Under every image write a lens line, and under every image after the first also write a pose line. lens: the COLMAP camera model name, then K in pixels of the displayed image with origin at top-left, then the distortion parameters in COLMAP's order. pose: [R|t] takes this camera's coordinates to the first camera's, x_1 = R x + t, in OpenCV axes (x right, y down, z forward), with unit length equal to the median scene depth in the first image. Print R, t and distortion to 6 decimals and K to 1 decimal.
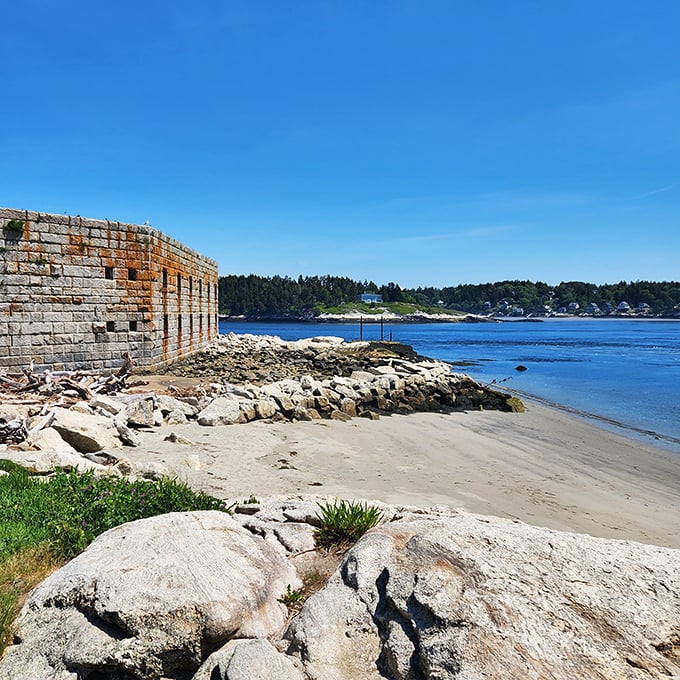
lens RADIAL K [[682.3, 0, 339.1], [0, 682.3, 346.3], [0, 0, 1]] dist [0.083812, 0.000000]
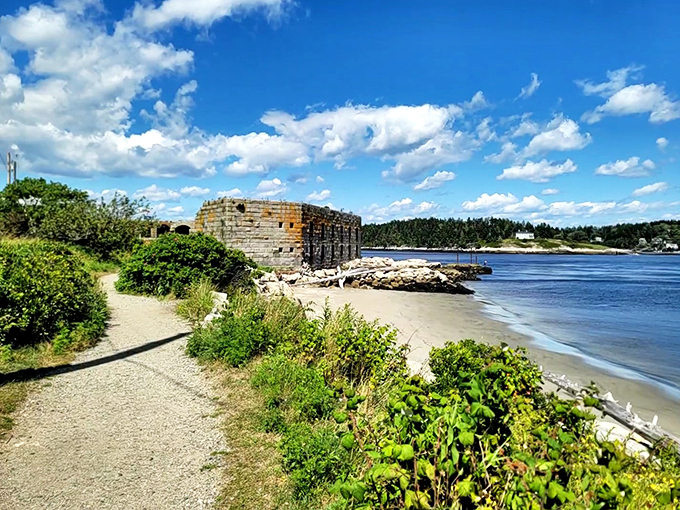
lens RADIAL K [[538.5, 0, 339.7], [0, 538.5, 252.4], [0, 0, 1]] dist [0.004959, -0.000199]
pose [[0.948426, 0.012881, -0.316737, 0.367659], [-0.024683, 0.999141, -0.033276, 0.029202], [0.316037, 0.039378, 0.947929, -0.519221]]
